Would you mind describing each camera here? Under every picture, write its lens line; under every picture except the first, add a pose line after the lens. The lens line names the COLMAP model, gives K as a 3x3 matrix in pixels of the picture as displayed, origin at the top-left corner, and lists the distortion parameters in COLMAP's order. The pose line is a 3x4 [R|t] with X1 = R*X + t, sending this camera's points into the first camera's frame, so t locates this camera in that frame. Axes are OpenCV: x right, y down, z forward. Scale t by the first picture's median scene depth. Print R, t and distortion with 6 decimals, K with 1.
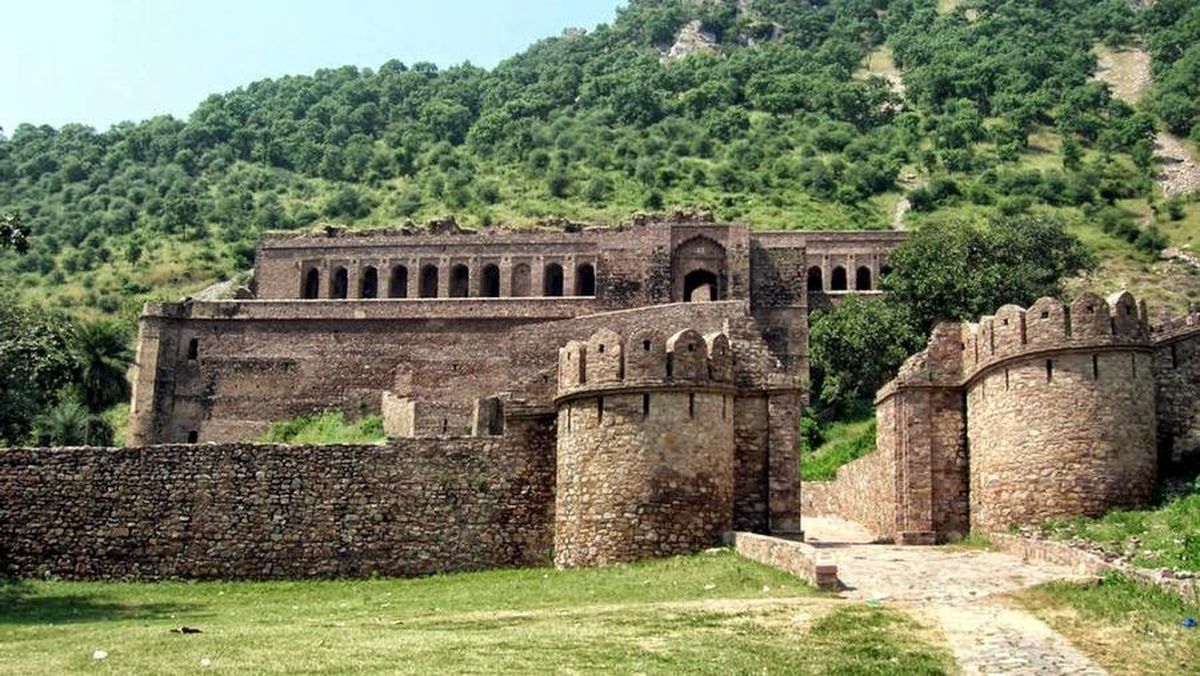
lens RADIAL K [[1255.6, 0, 601.9], [0, 1255.6, 271.2], [0, 0, 1]] dist [-0.177673, 0.011378]
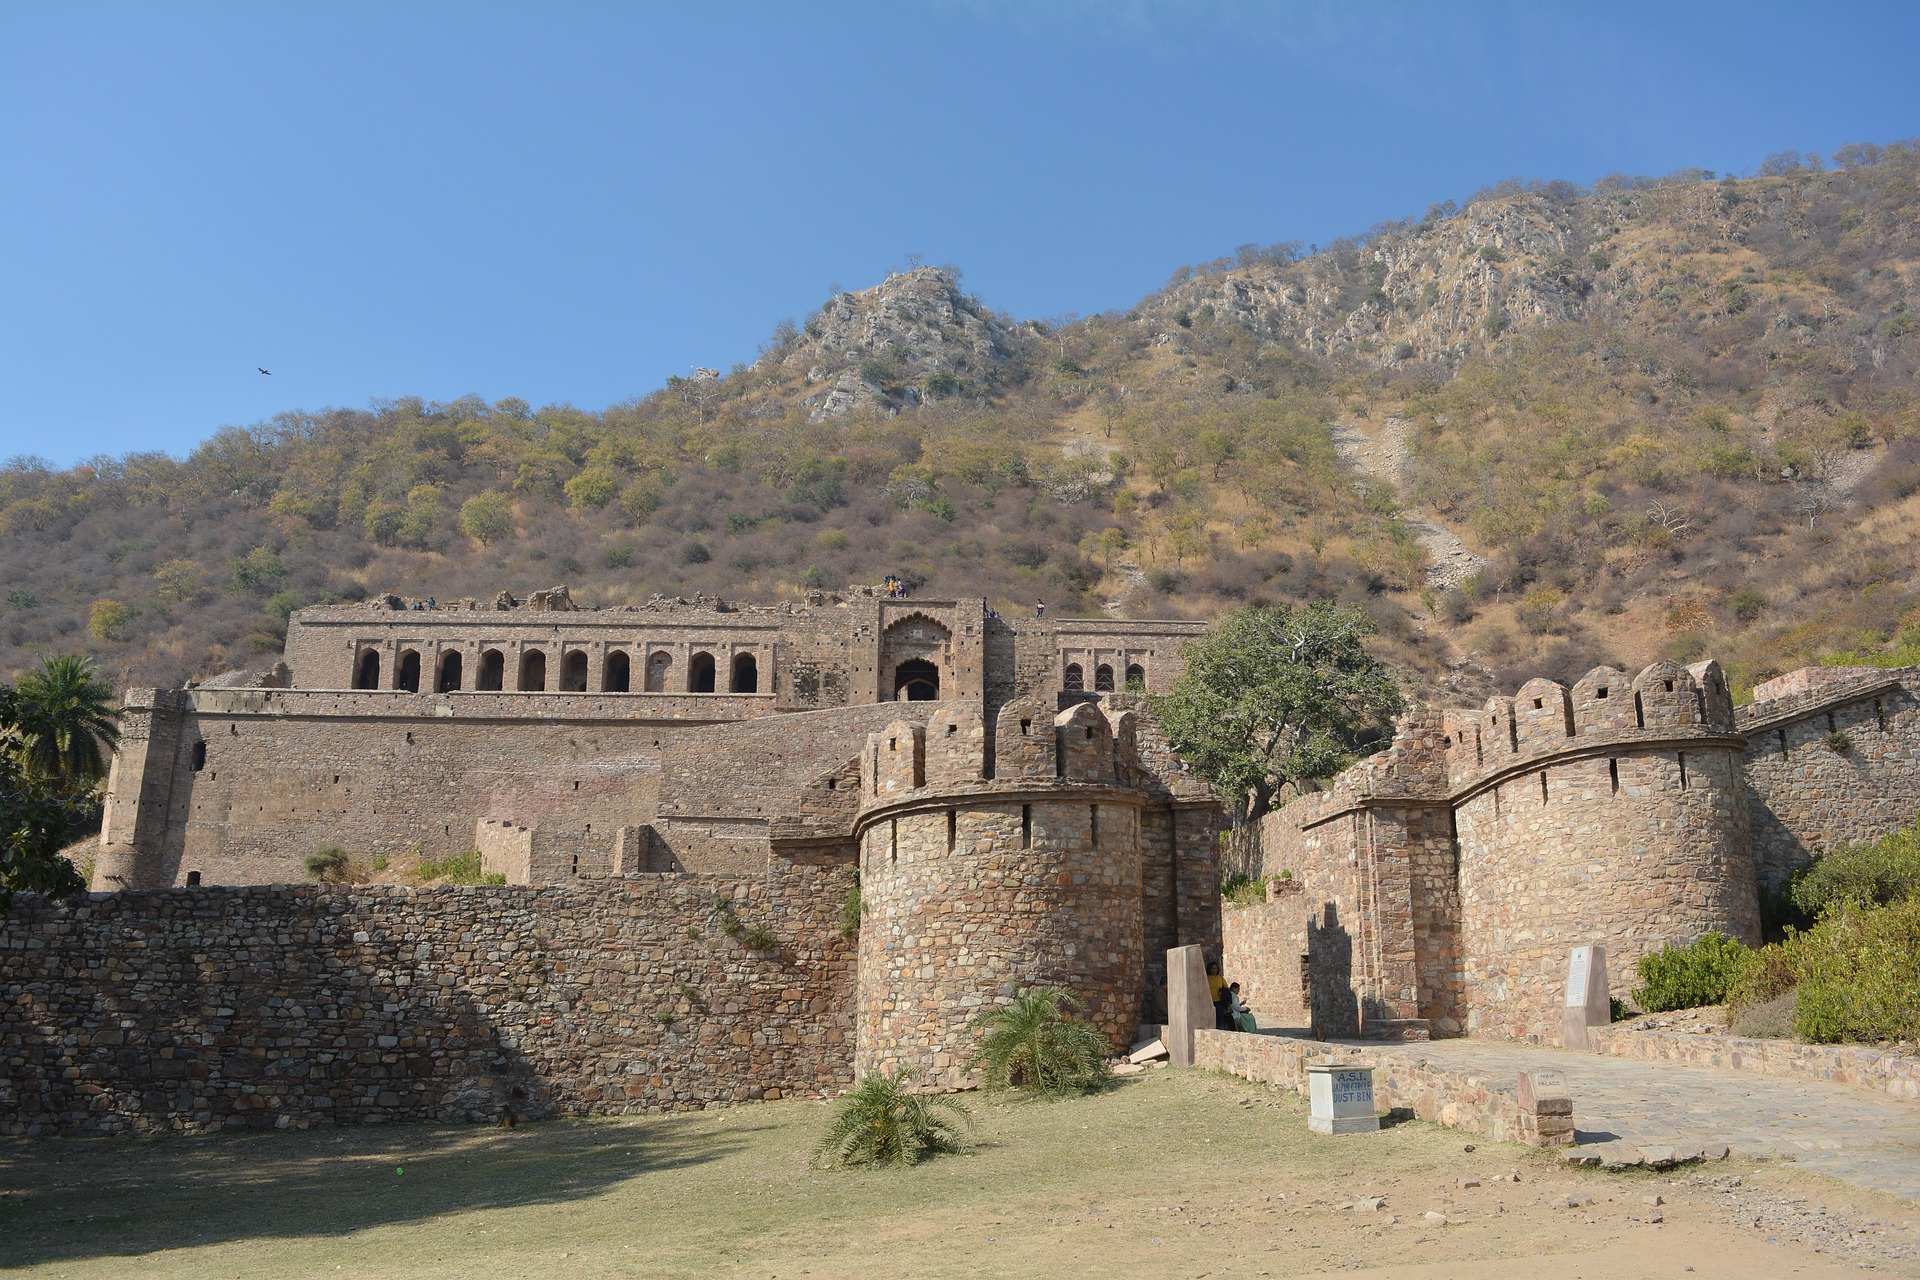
lens RADIAL K [[1529.1, 0, 963.7], [0, 1529.1, 607.0], [0, 0, 1]] dist [-0.096873, 0.013807]
pose [[0.986405, 0.029192, 0.161717, -0.109844], [-0.021172, 0.998470, -0.051091, 0.034998], [-0.162961, 0.046972, 0.985514, 0.220316]]
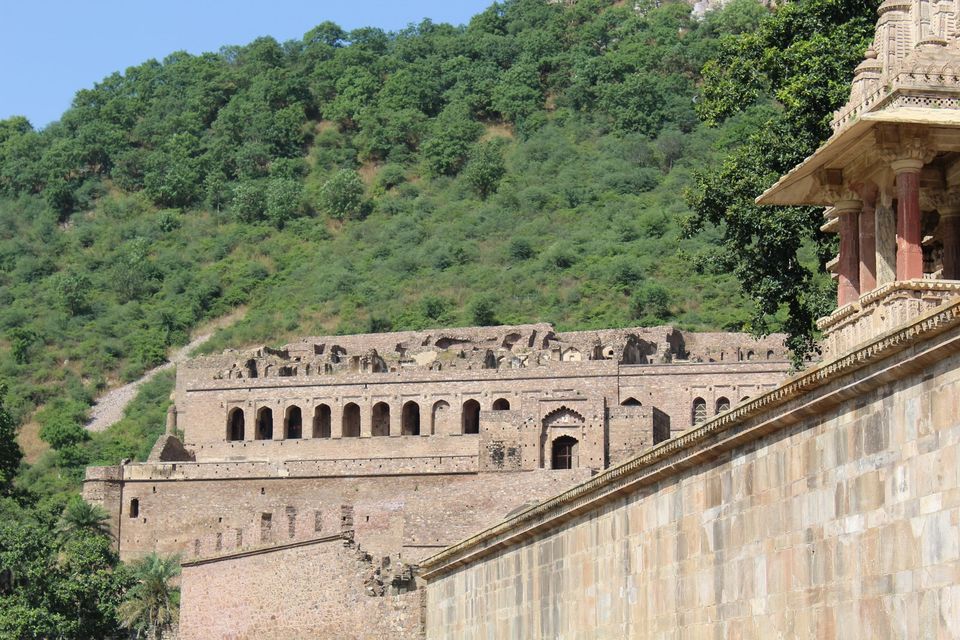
lens RADIAL K [[2314.8, 0, 476.1], [0, 2314.8, 306.3], [0, 0, 1]] dist [0.012724, 1.206153]
pose [[0.991966, -0.038503, -0.120504, 0.662333], [0.044559, 0.997854, 0.047971, -0.582759], [0.118399, -0.052955, 0.991553, -2.926618]]
